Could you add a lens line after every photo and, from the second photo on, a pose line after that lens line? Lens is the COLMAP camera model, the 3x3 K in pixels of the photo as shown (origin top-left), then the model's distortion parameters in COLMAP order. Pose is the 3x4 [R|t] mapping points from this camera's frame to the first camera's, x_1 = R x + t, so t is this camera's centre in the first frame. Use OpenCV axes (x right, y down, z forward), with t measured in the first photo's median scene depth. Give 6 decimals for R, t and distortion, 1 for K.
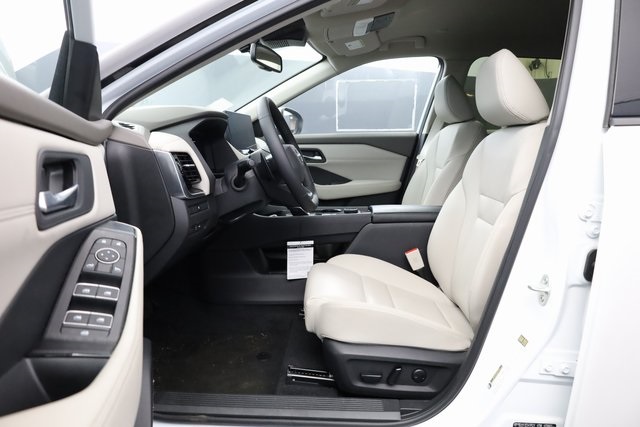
lens RADIAL K [[440.7, 0, 317.1], [0, 440.7, 218.5], [0, 0, 1]] dist [0.006073, -0.006589]
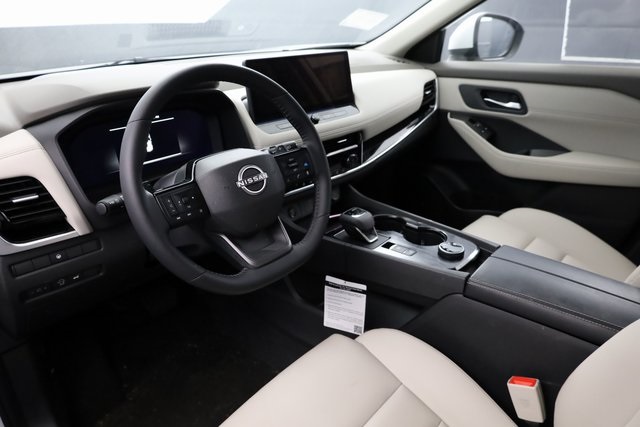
lens RADIAL K [[440.7, 0, 326.8], [0, 440.7, 213.1], [0, 0, 1]] dist [0.006073, -0.006589]
pose [[0.777881, 0.252387, -0.575501, 0.275092], [-0.096281, 0.952857, 0.287738, -0.215192], [0.620992, -0.168416, 0.765510, 0.523908]]
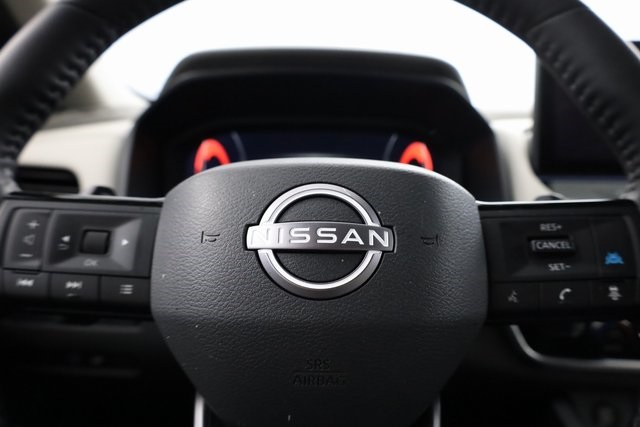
lens RADIAL K [[440.7, 0, 317.3], [0, 440.7, 211.6], [0, 0, 1]] dist [0.006073, -0.006589]
pose [[0.077915, 0.154815, -0.984866, 0.073330], [-0.184846, 0.972984, 0.138323, -0.137671], [0.979674, 0.171271, 0.104427, 0.798963]]
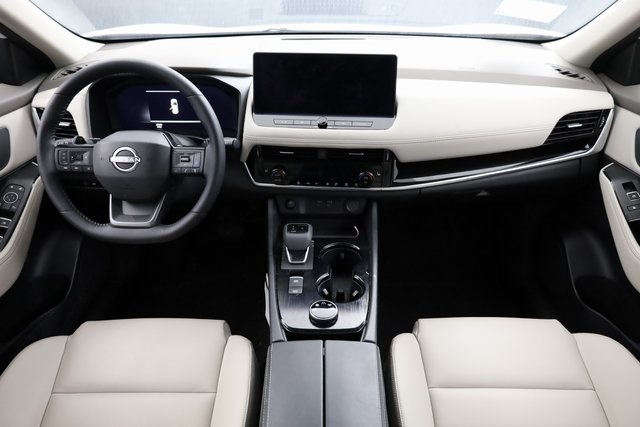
lens RADIAL K [[440.7, 0, 322.5], [0, 440.7, 210.4], [0, 0, 1]] dist [0.006073, -0.006589]
pose [[0.039349, 0.507212, -0.860922, 0.452396], [-0.173831, 0.851927, 0.493967, -0.362419], [0.983989, 0.130218, 0.121692, 0.985974]]
